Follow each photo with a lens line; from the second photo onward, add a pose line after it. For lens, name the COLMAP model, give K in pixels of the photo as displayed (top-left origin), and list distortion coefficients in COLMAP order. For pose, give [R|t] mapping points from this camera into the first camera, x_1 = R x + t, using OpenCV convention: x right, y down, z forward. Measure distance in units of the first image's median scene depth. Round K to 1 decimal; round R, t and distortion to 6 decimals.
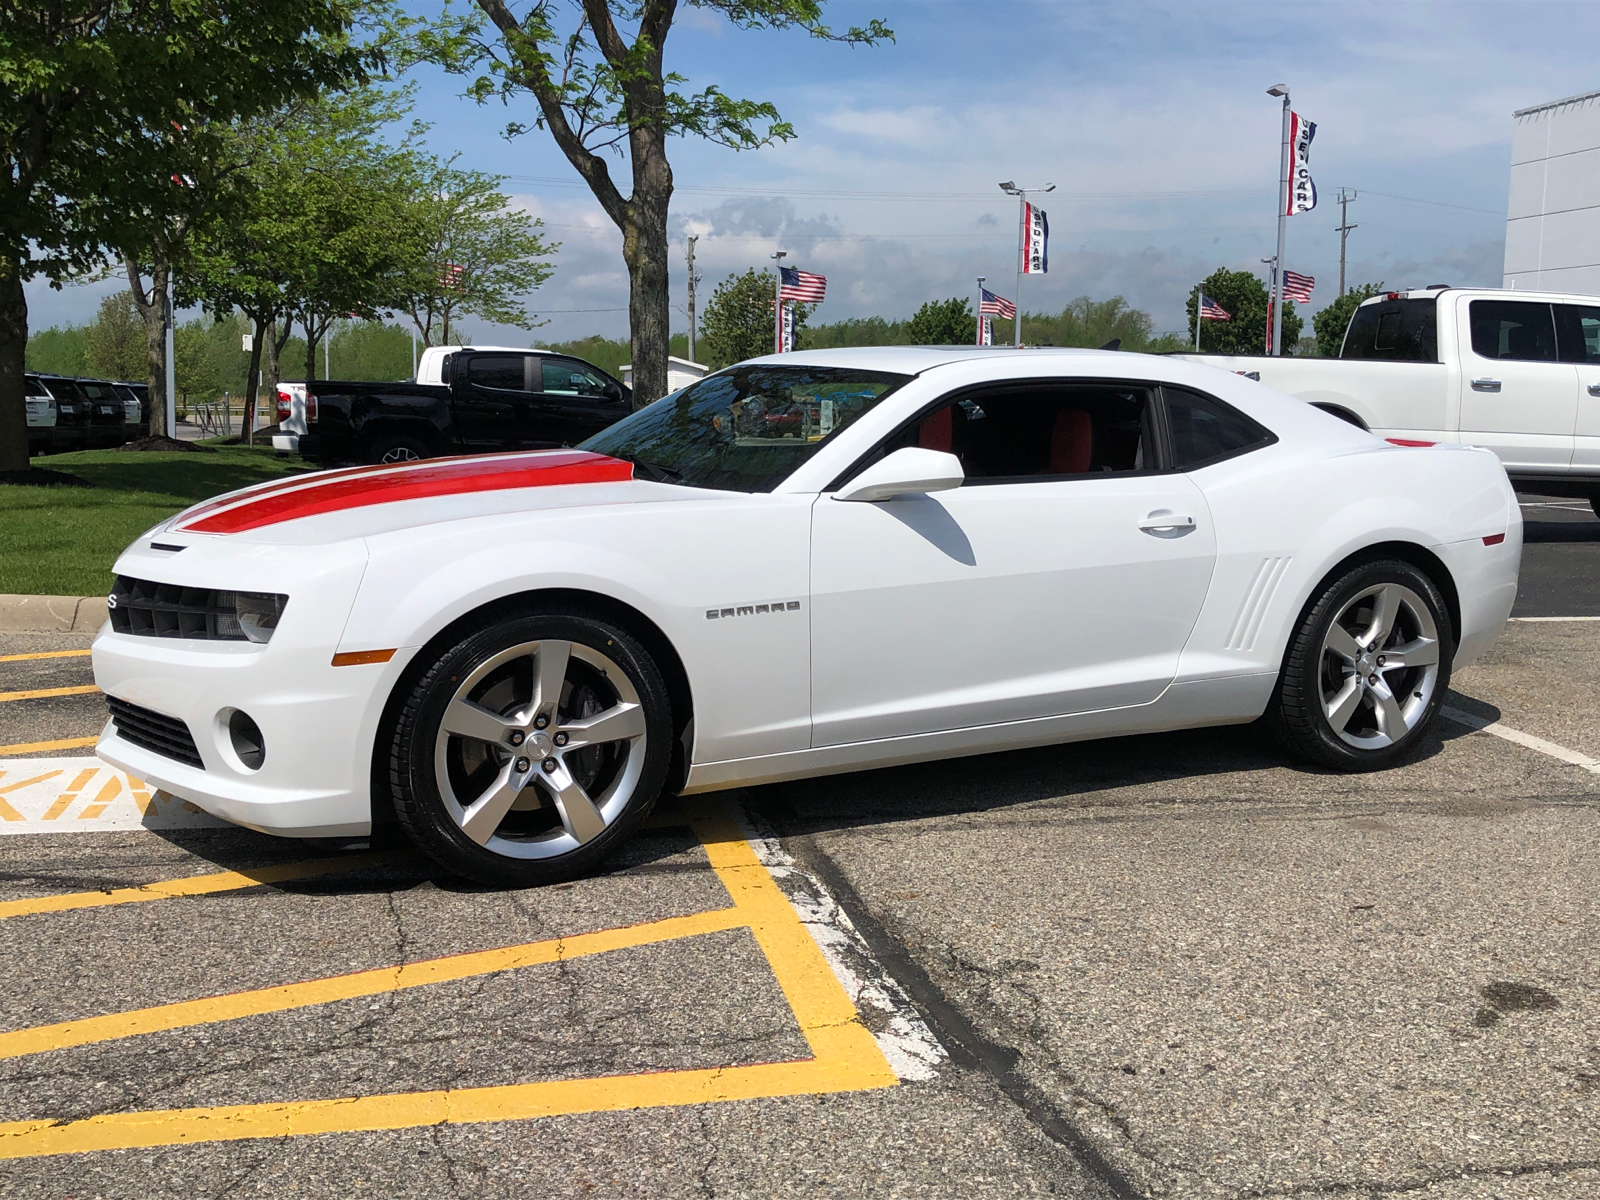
lens RADIAL K [[1689.5, 0, 820.3], [0, 1689.5, 590.6], [0, 0, 1]] dist [0.013166, 0.000000]
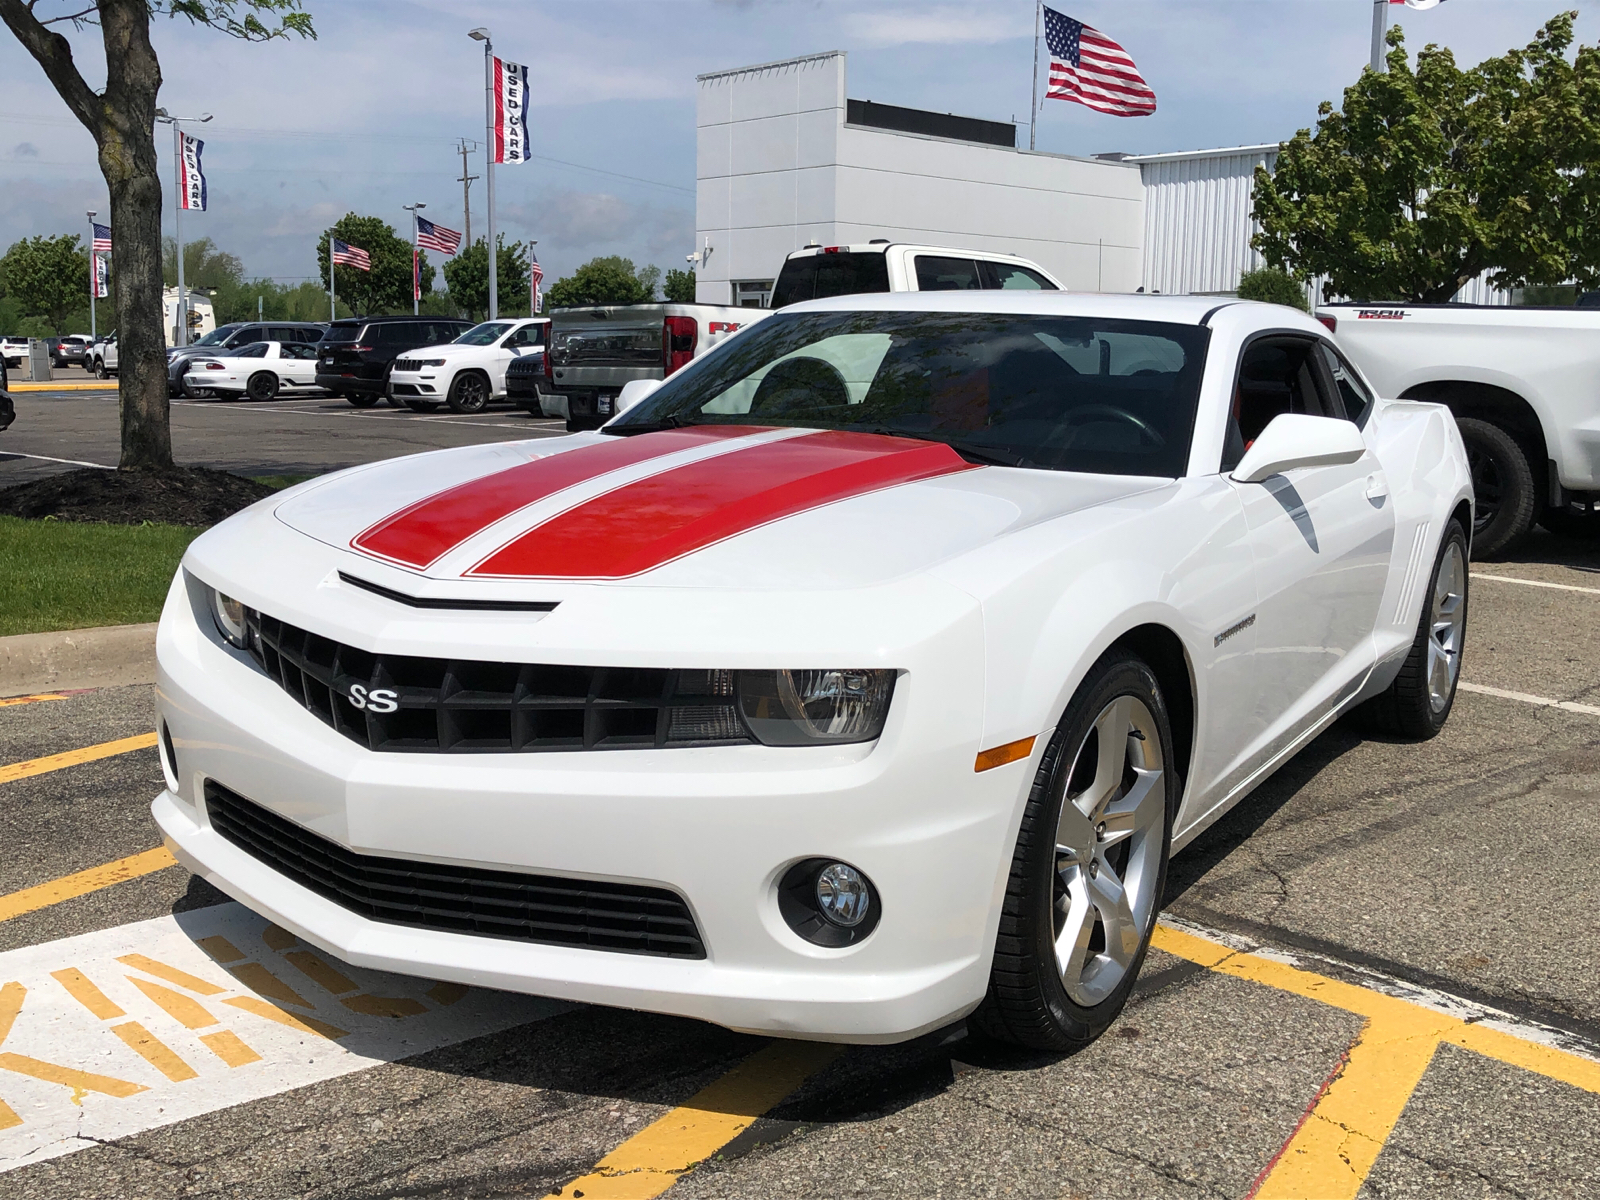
lens RADIAL K [[1689.5, 0, 794.2], [0, 1689.5, 578.4], [0, 0, 1]] dist [0.013166, 0.000000]
pose [[0.869070, -0.066218, 0.490237, -0.509198], [0.054926, 0.997790, 0.037403, -0.045009], [-0.491630, -0.005579, 0.870786, 0.357950]]
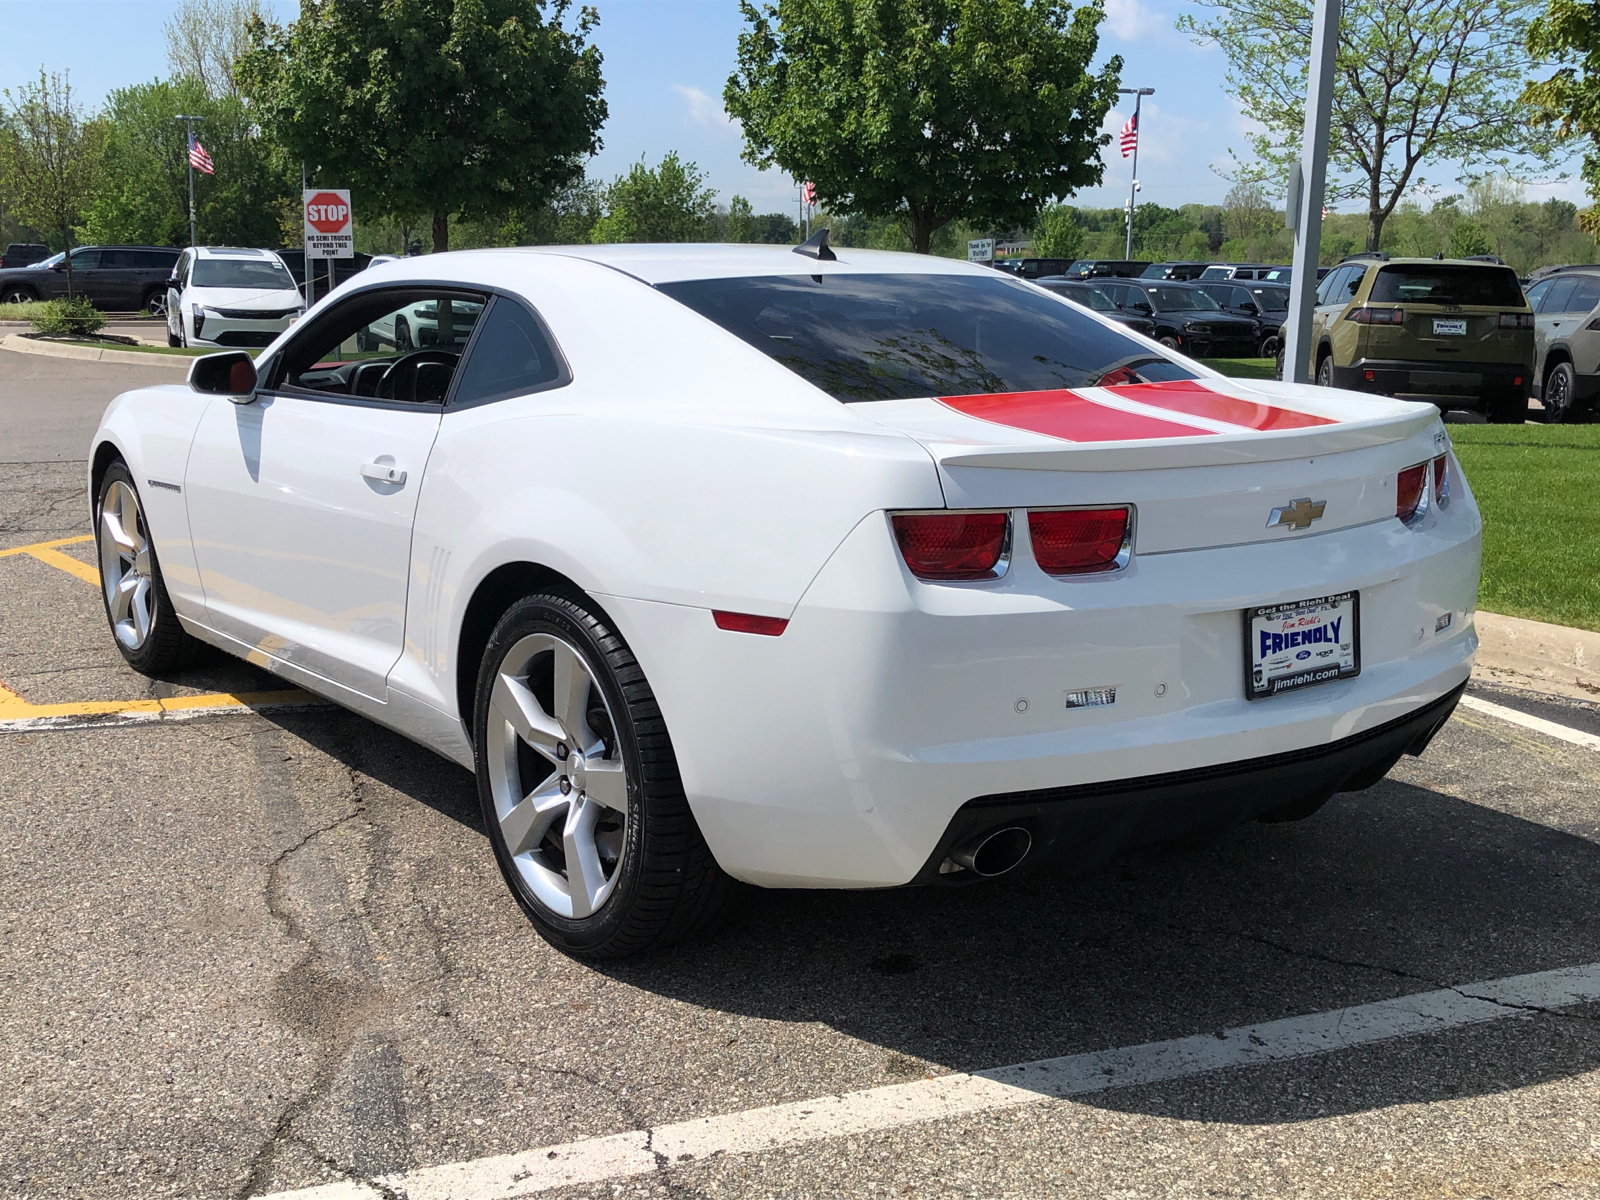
lens RADIAL K [[1689.5, 0, 801.4], [0, 1689.5, 610.9], [0, 0, 1]] dist [0.013166, 0.000000]
pose [[0.136087, 0.179546, -0.974291, 0.981223], [-0.135542, 0.977567, 0.161218, -0.127216], [0.981381, 0.110118, 0.157370, 1.062617]]
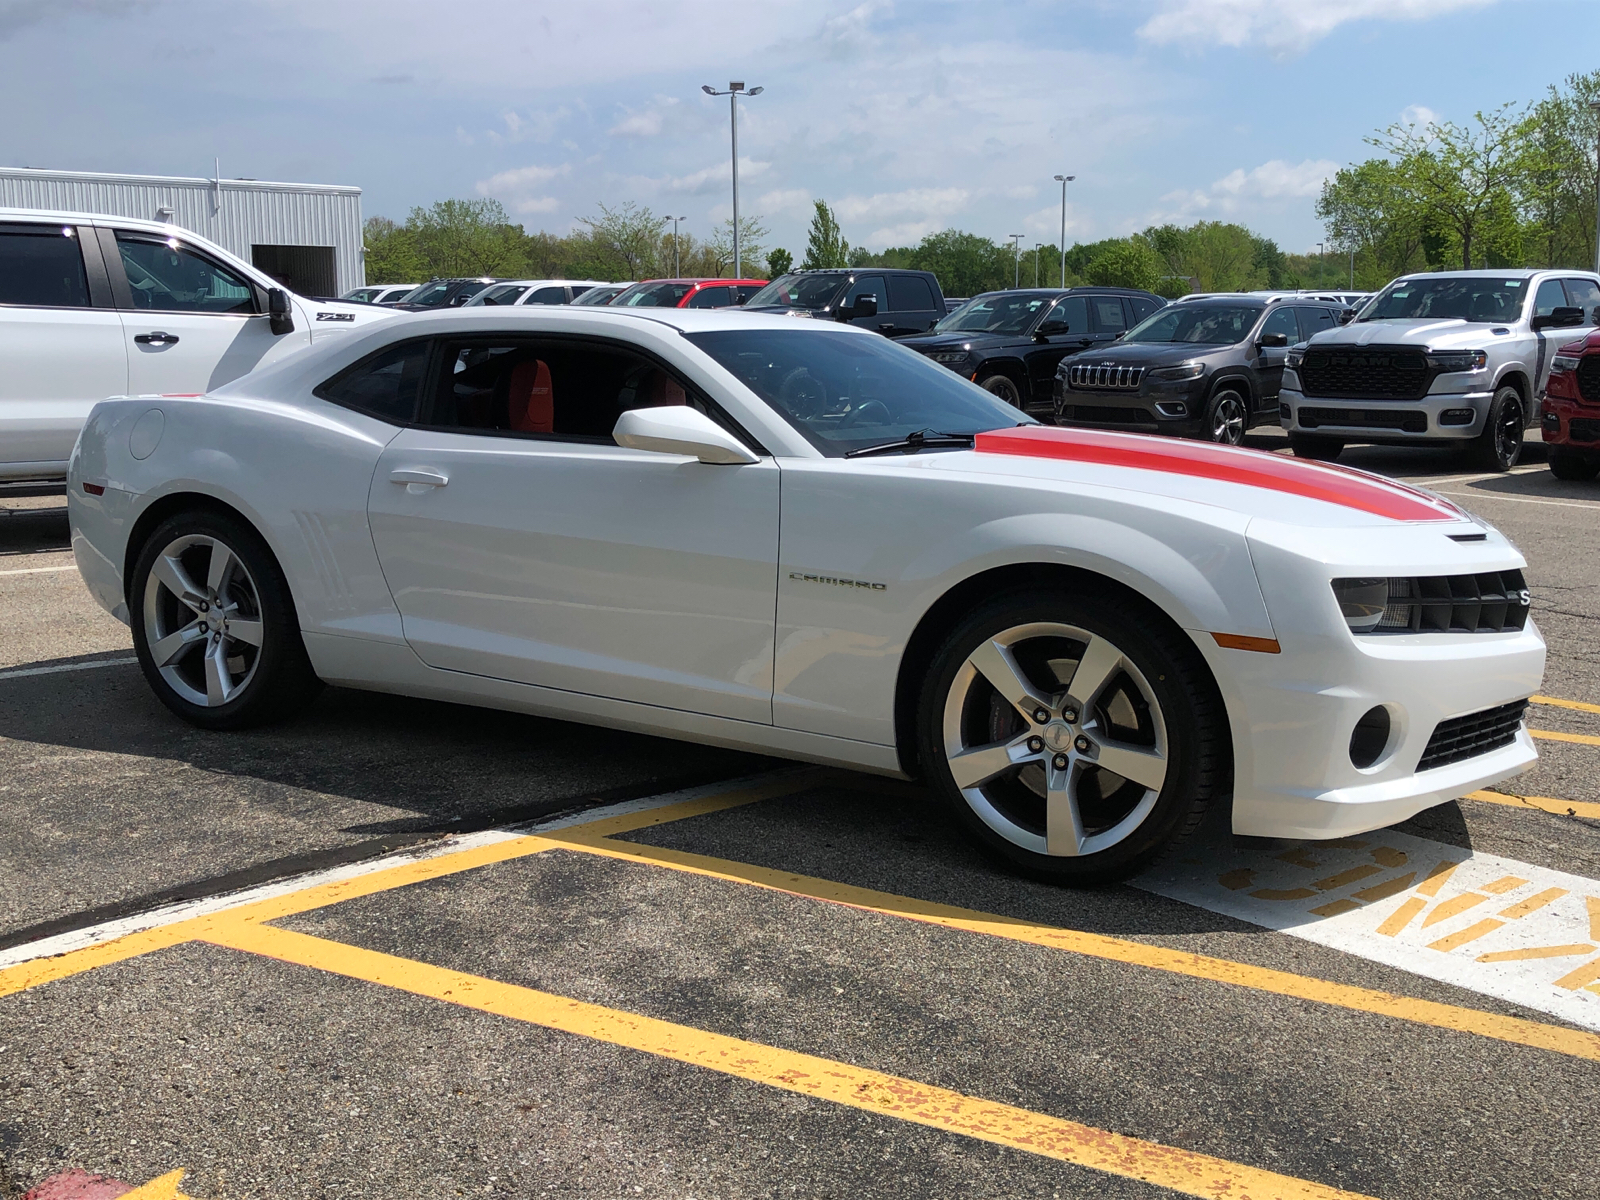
lens RADIAL K [[1689.5, 0, 788.9], [0, 1689.5, 606.3], [0, 0, 1]] dist [0.013166, 0.000000]
pose [[-0.509468, -0.149654, 0.847376, -0.883029], [0.100005, 0.967790, 0.231046, -0.216420], [-0.854658, 0.202452, -0.478092, 1.580621]]
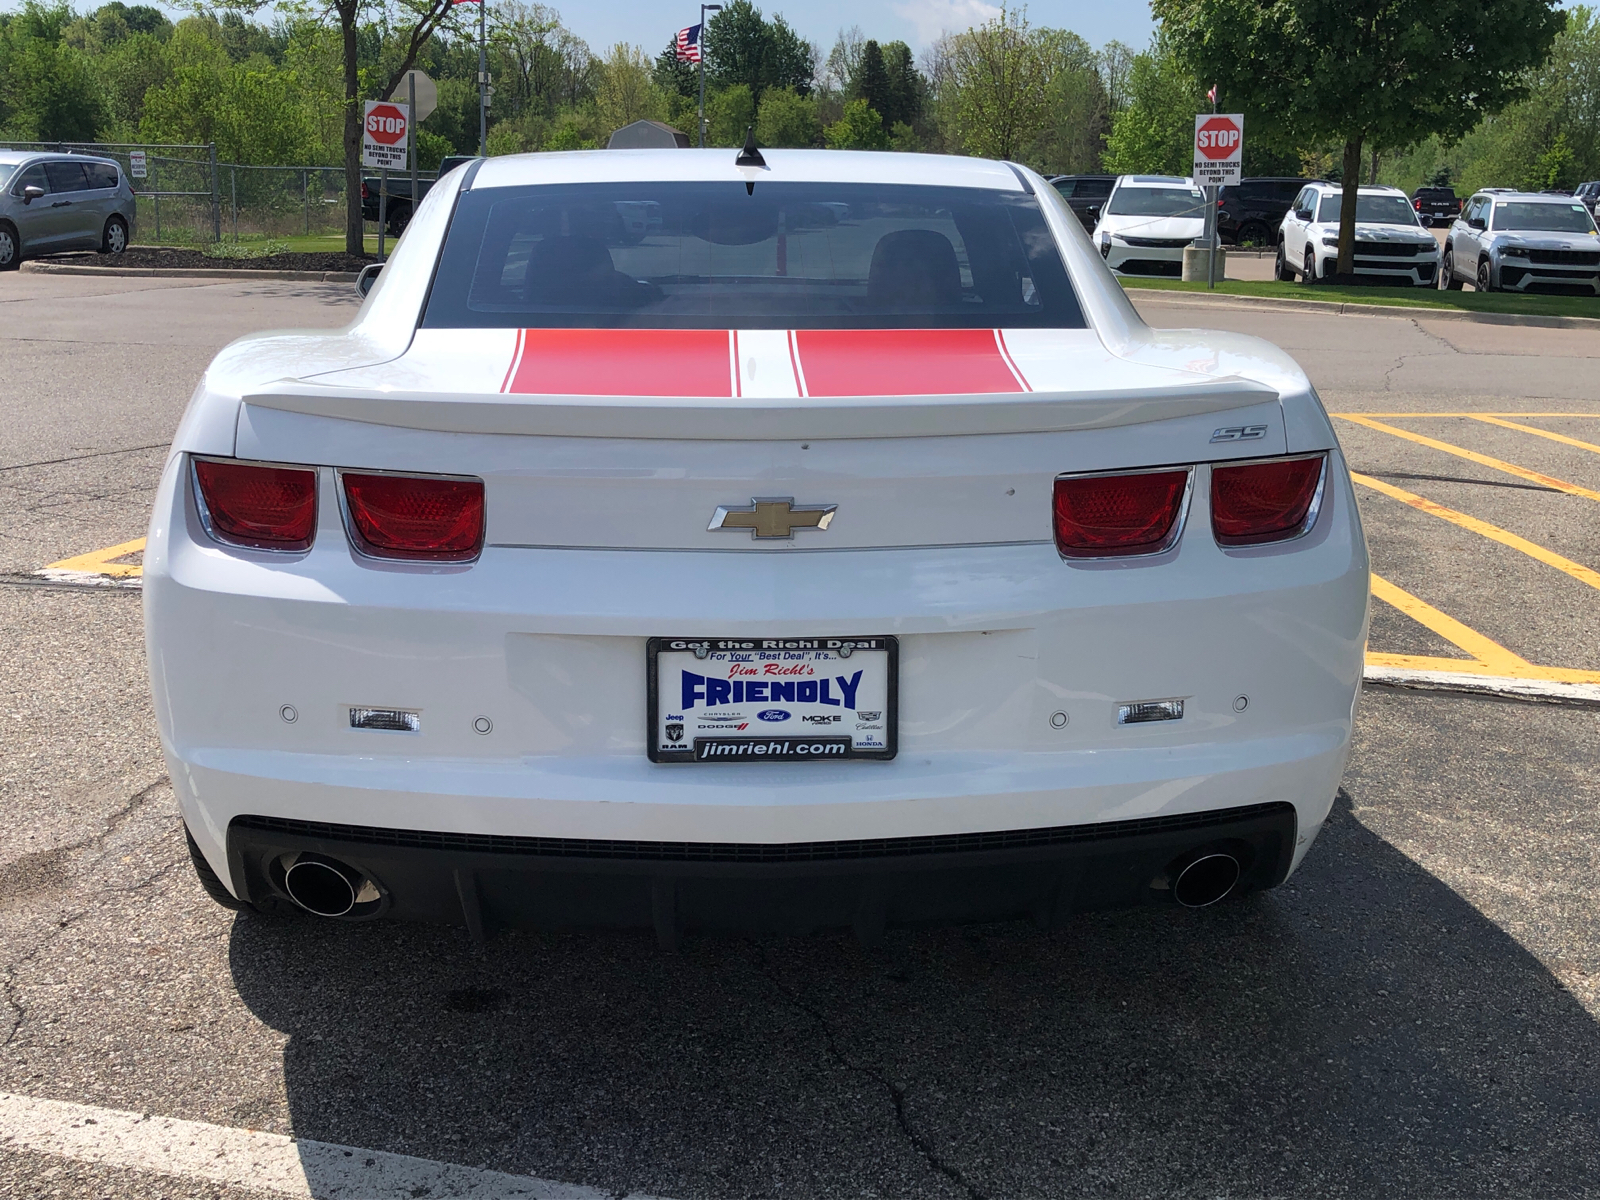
lens RADIAL K [[1689.5, 0, 790.0], [0, 1689.5, 606.2], [0, 0, 1]] dist [0.013166, 0.000000]
pose [[-0.437405, 0.192367, -0.878449, 0.800248], [-0.139164, 0.950604, 0.277462, -0.181553], [0.888431, 0.243612, -0.389028, 1.474887]]
